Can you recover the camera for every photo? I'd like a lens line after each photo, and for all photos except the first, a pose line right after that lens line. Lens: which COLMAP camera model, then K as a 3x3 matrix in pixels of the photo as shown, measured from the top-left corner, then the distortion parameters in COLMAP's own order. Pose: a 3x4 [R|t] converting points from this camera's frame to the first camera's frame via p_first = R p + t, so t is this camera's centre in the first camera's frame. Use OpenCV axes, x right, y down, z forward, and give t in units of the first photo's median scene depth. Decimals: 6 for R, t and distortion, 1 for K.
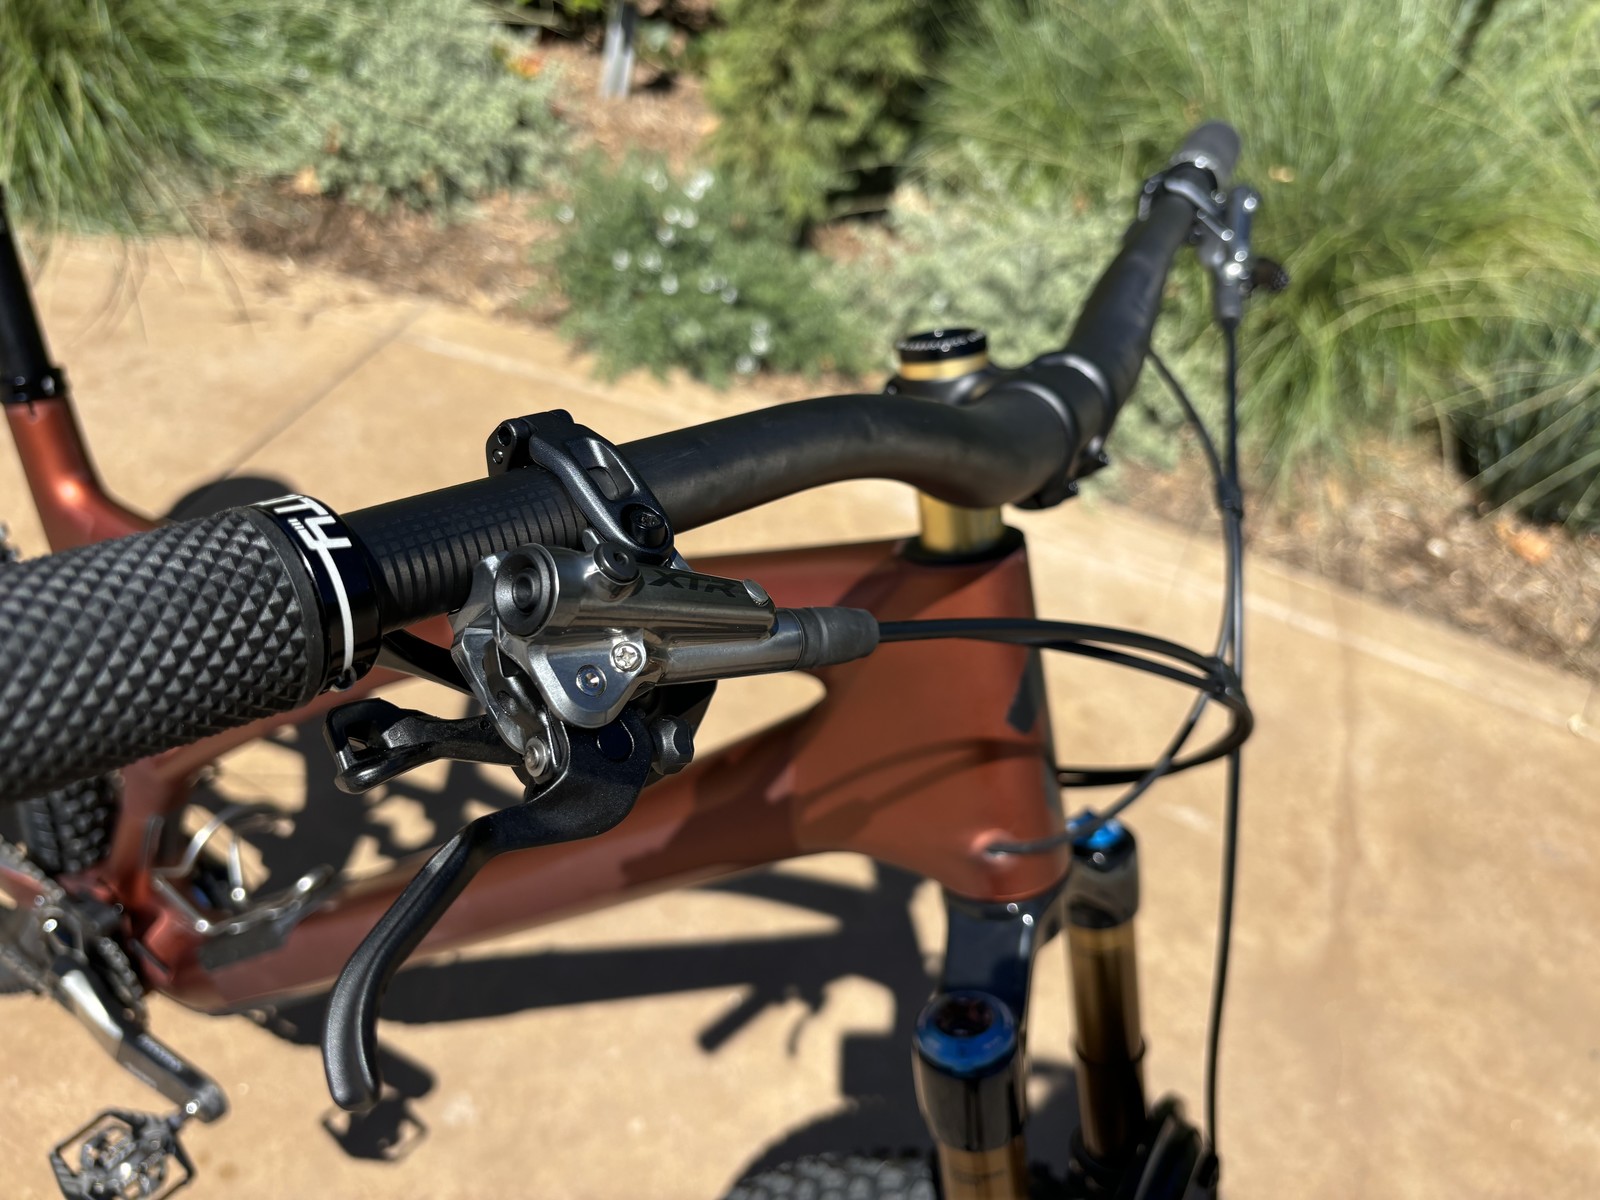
lens RADIAL K [[1325.8, 0, 806.0], [0, 1325.8, 488.5], [0, 0, 1]] dist [0.039668, -0.079535]
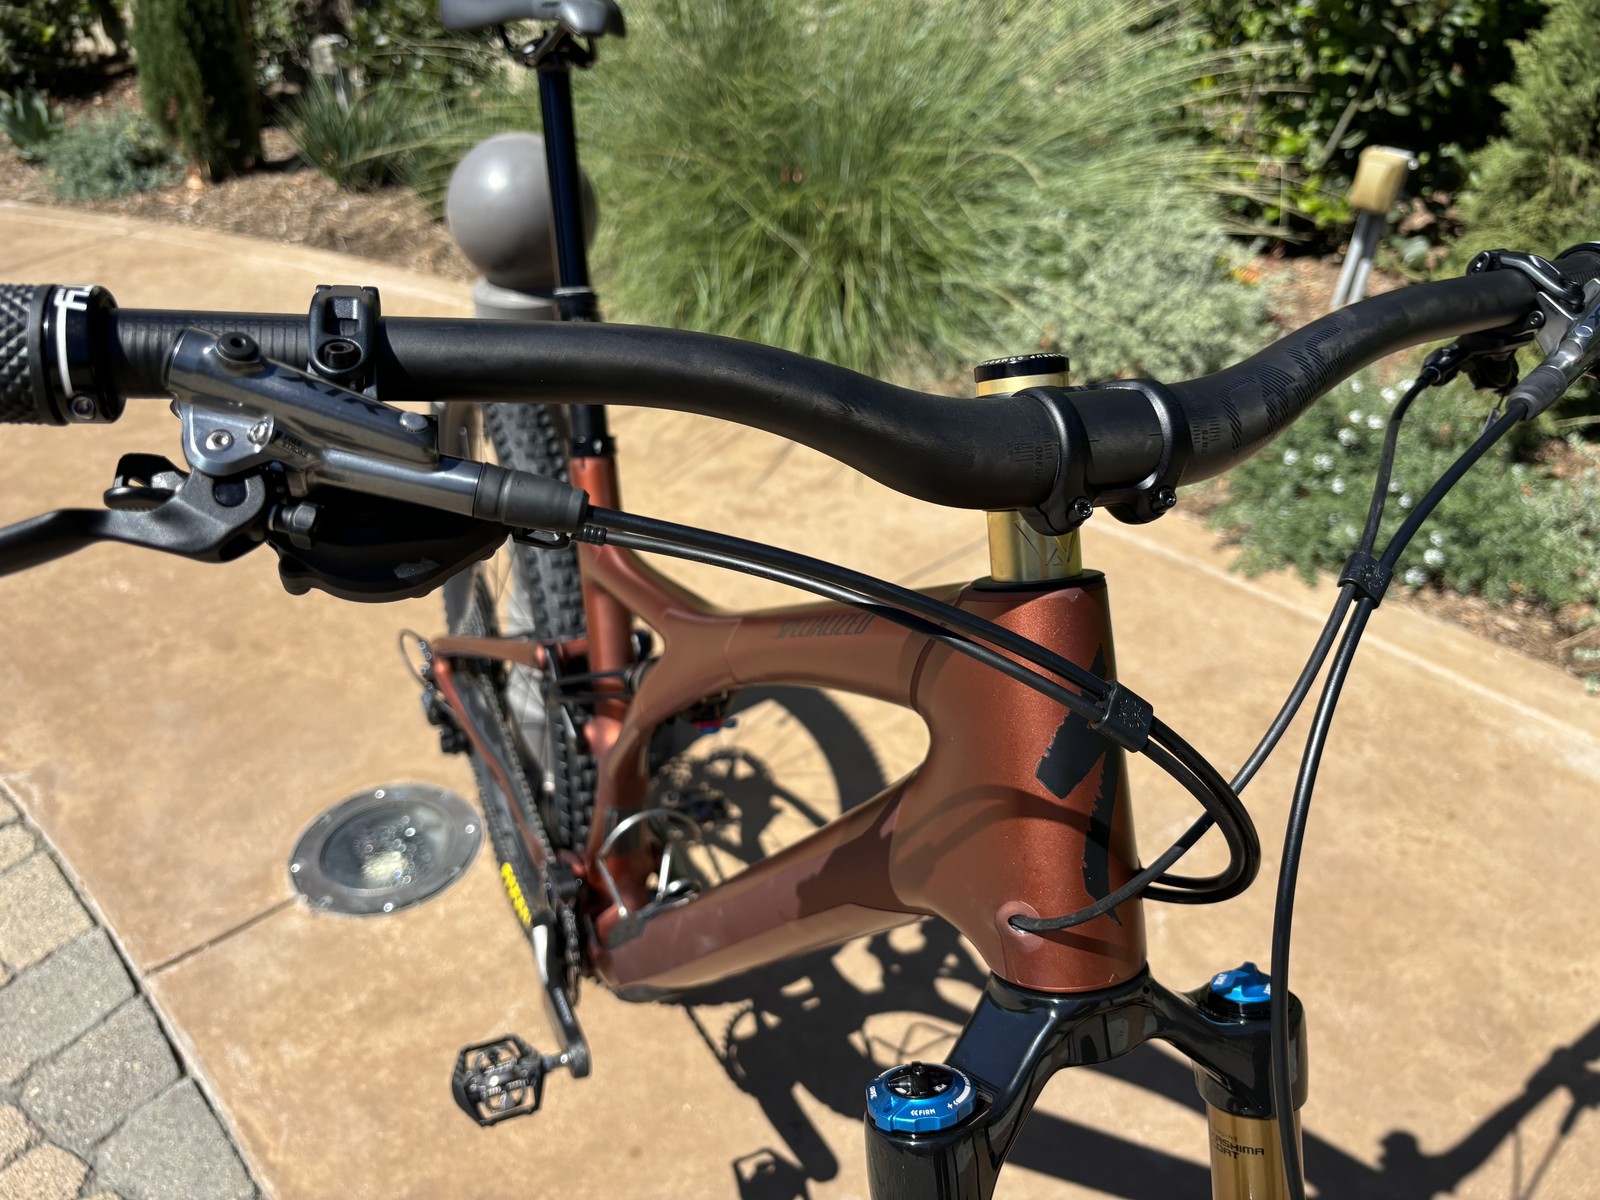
lens RADIAL K [[1325.8, 0, 806.0], [0, 1325.8, 488.5], [0, 0, 1]] dist [0.039668, -0.079535]
pose [[0.794891, 0.077782, -0.601746, 0.164660], [-0.189077, 0.974120, -0.123851, 0.036878], [0.576539, 0.212224, 0.789027, 0.040515]]
